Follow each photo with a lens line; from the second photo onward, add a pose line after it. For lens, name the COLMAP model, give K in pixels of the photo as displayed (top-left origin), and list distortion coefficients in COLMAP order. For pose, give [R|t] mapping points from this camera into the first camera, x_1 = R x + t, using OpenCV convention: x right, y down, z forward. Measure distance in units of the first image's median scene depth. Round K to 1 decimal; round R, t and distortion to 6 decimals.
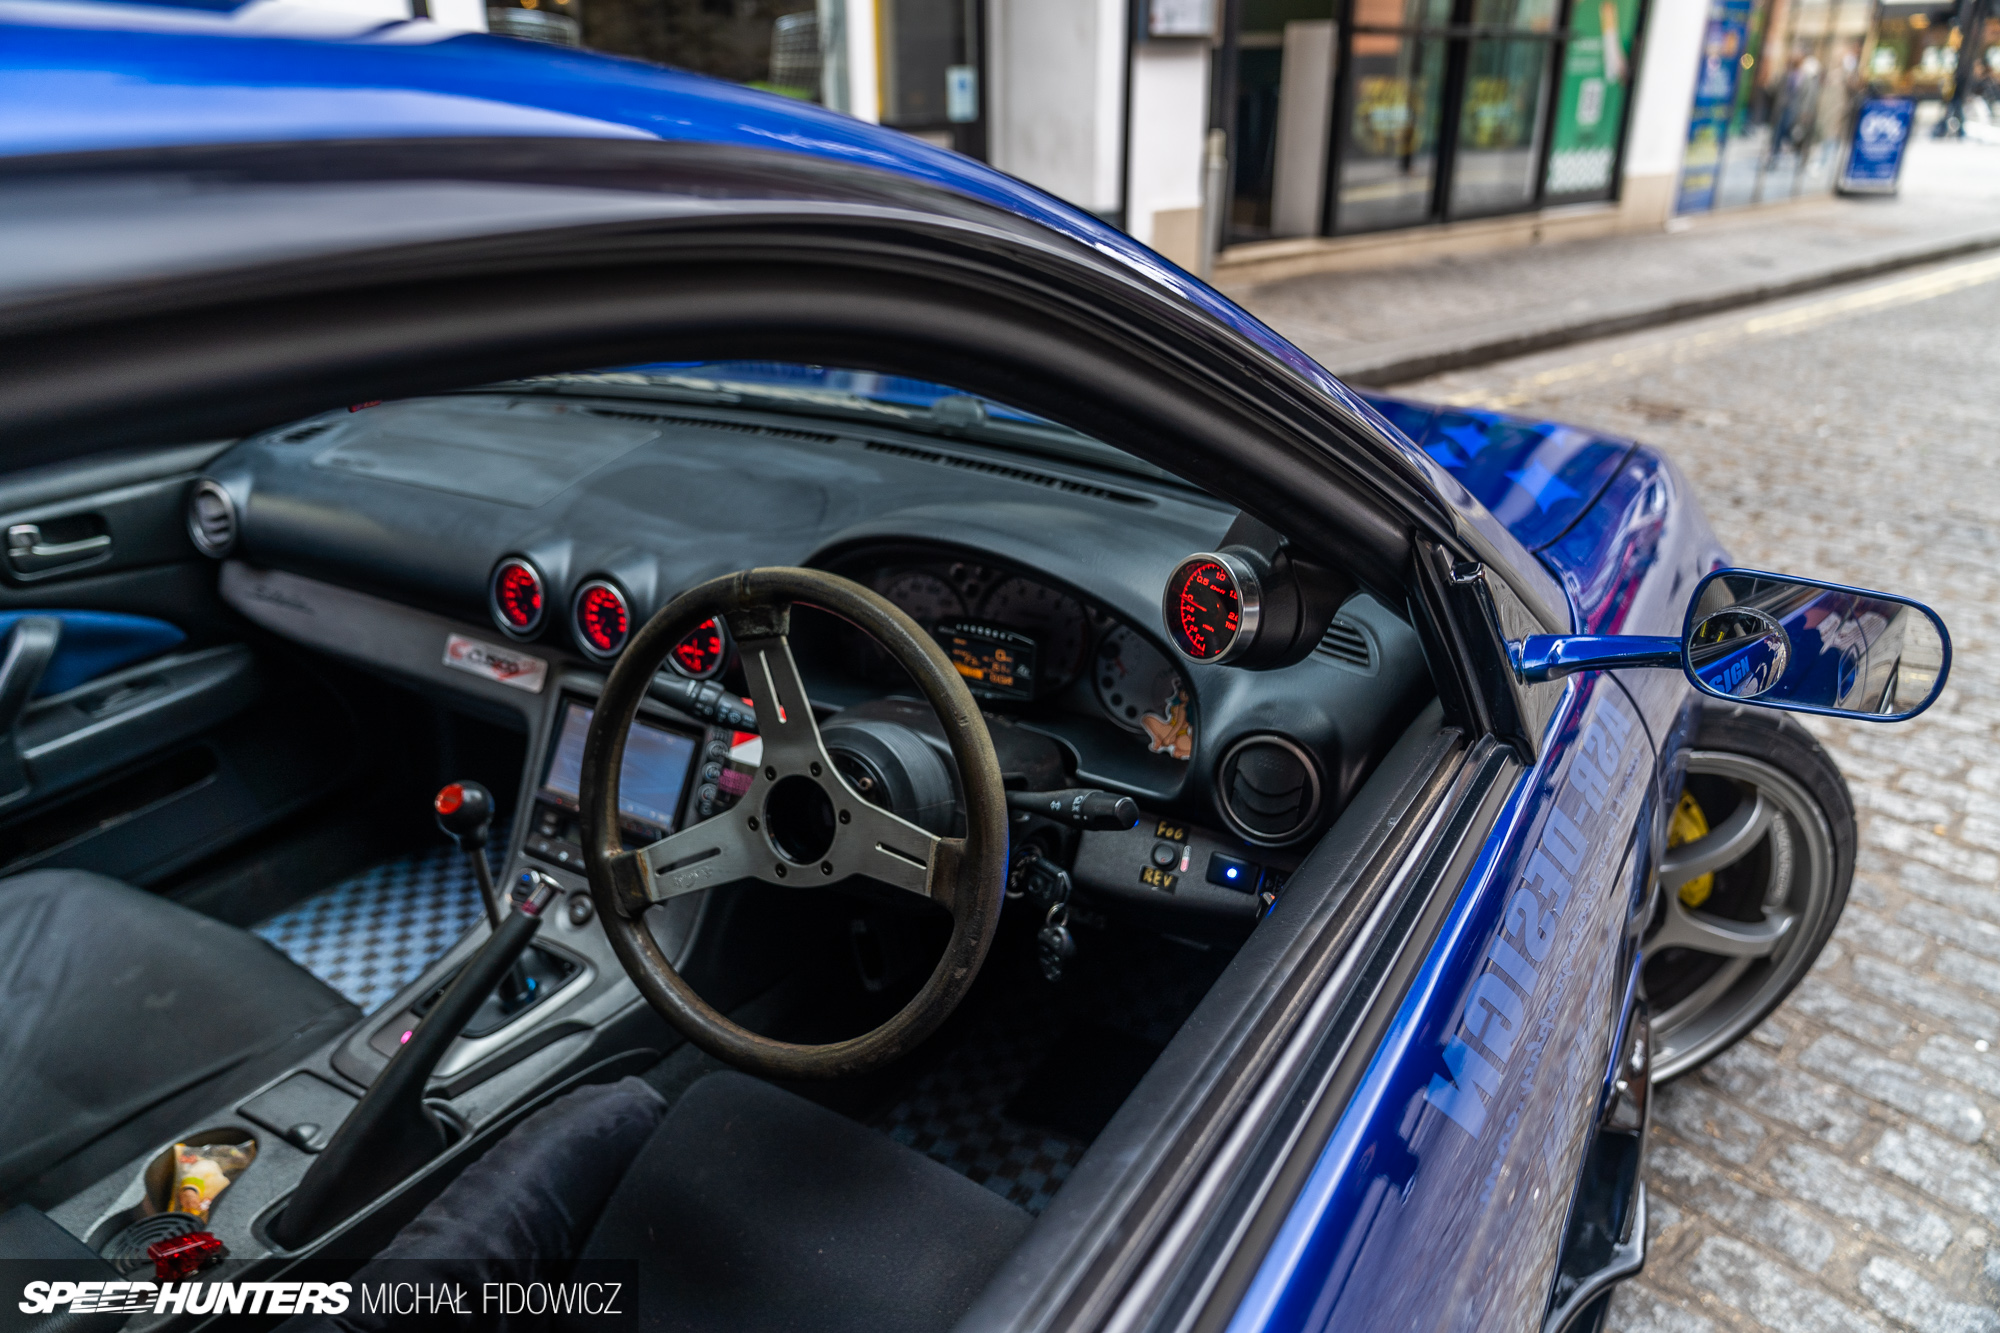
lens RADIAL K [[1360.2, 0, 1000.0], [0, 1360.2, 666.5], [0, 0, 1]] dist [-0.035213, -0.002683]
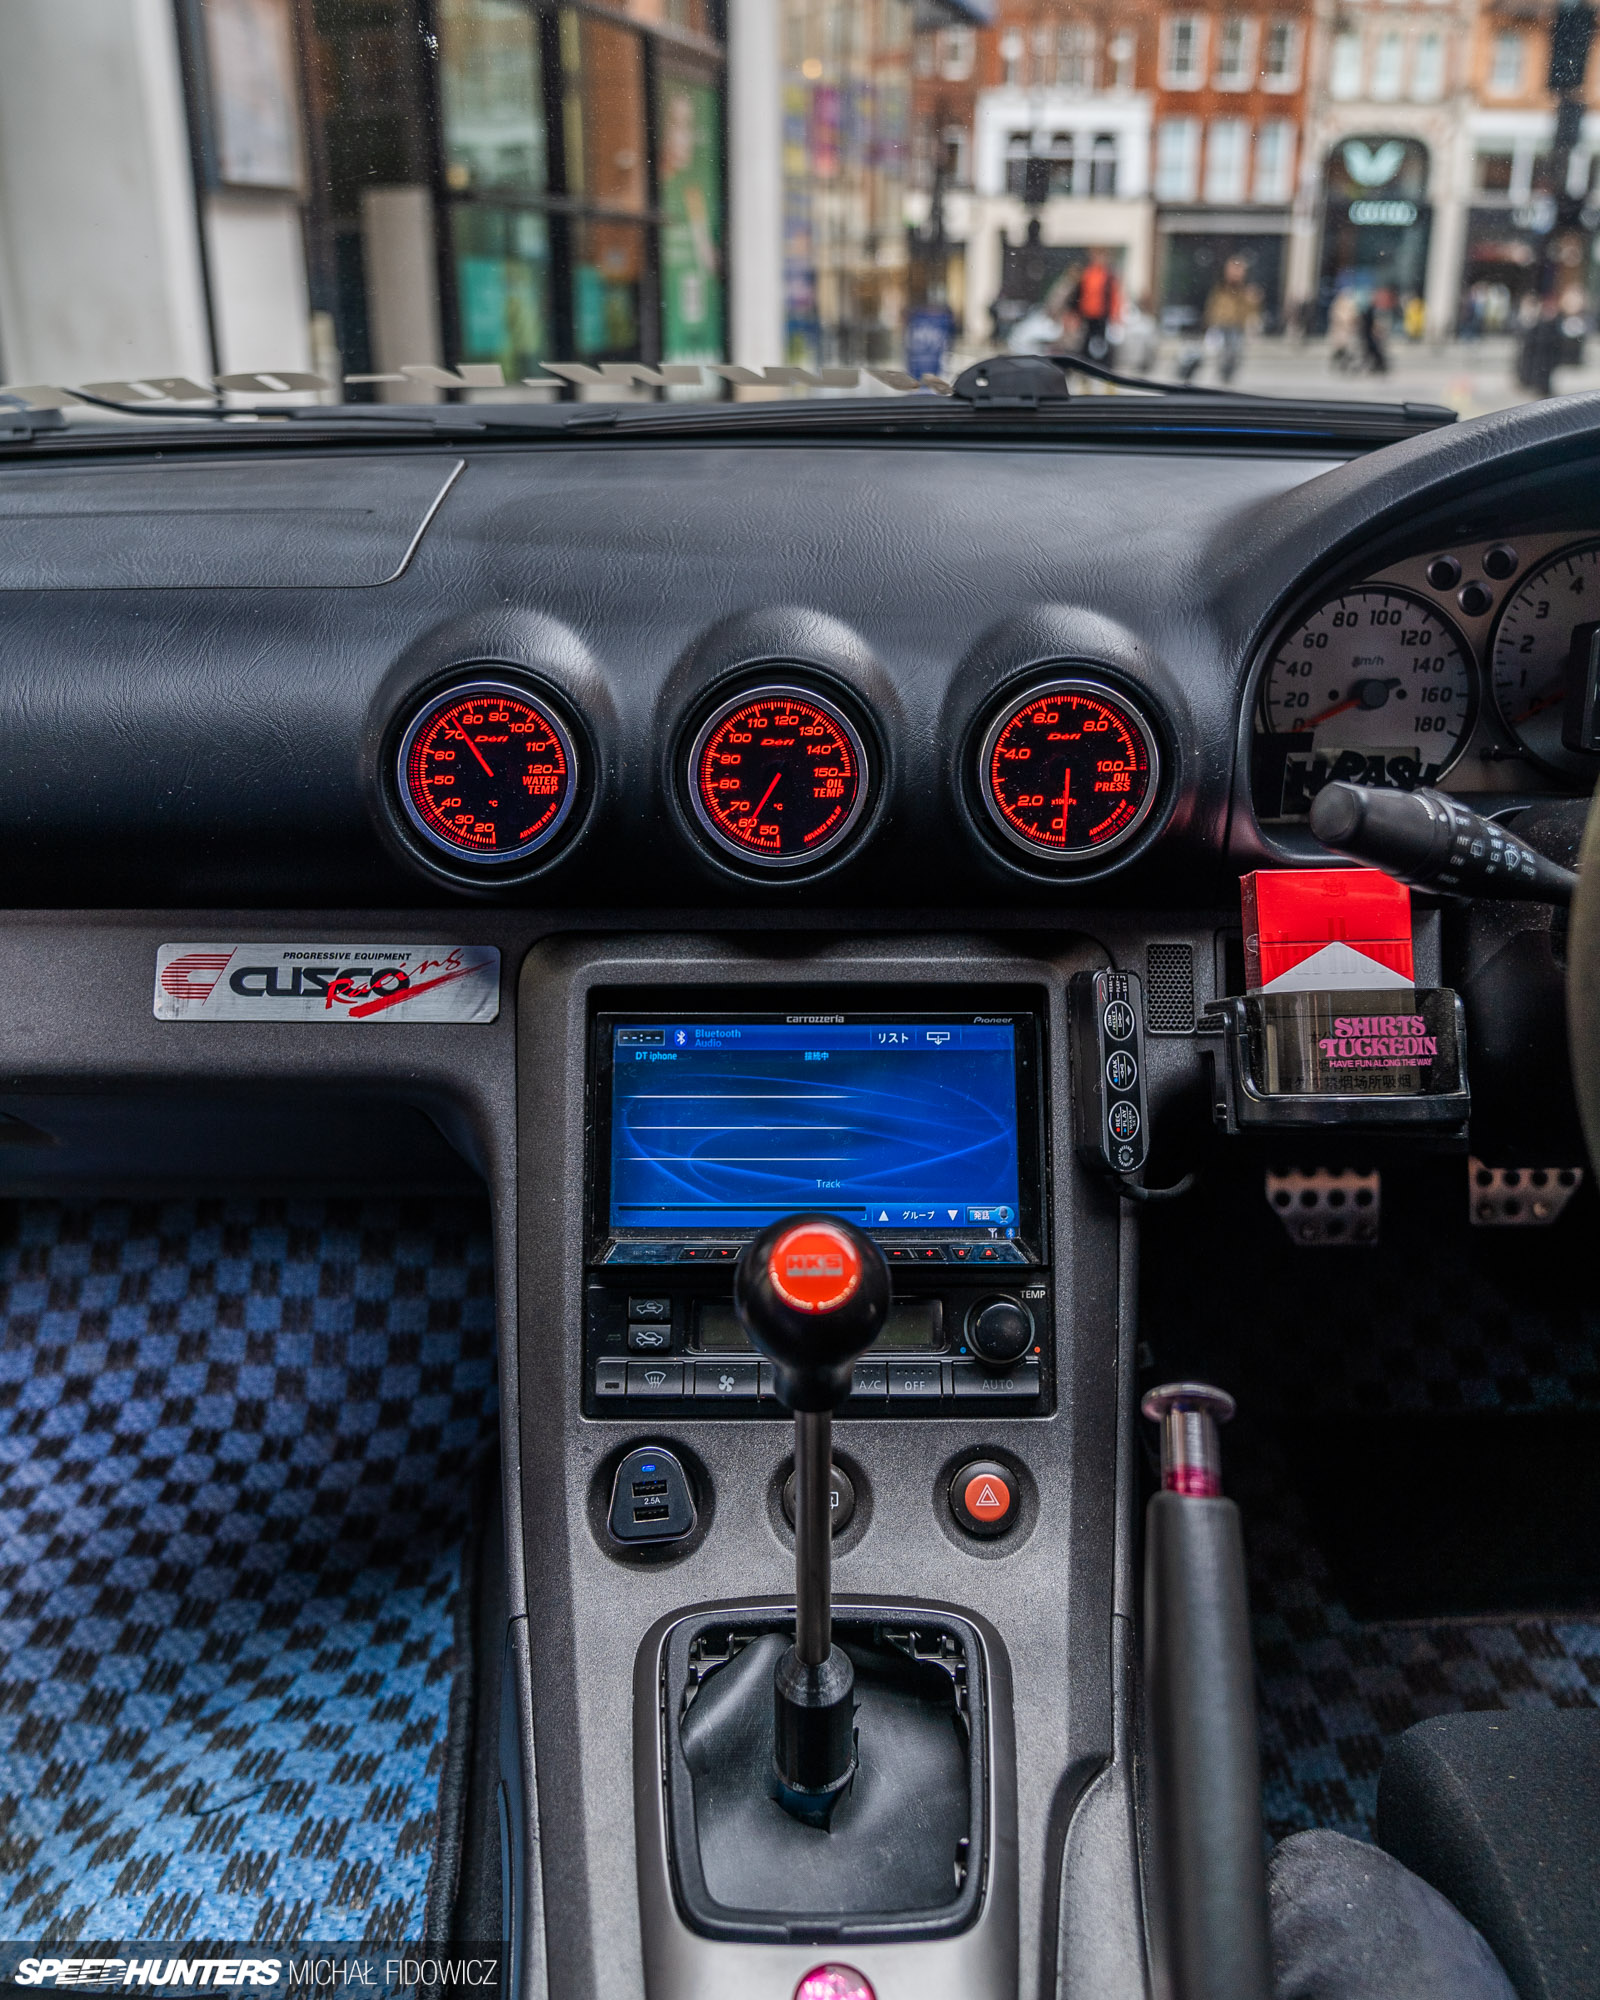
lens RADIAL K [[1521.6, 0, 800.0], [0, 1521.6, 1000.0], [0, 0, 1]] dist [0.004415, 0.001787]
pose [[0.868158, -0.206541, 0.451267, -0.086304], [0.203547, 0.977474, 0.055793, 0.000962], [-0.452625, 0.043417, 0.890643, 0.101325]]
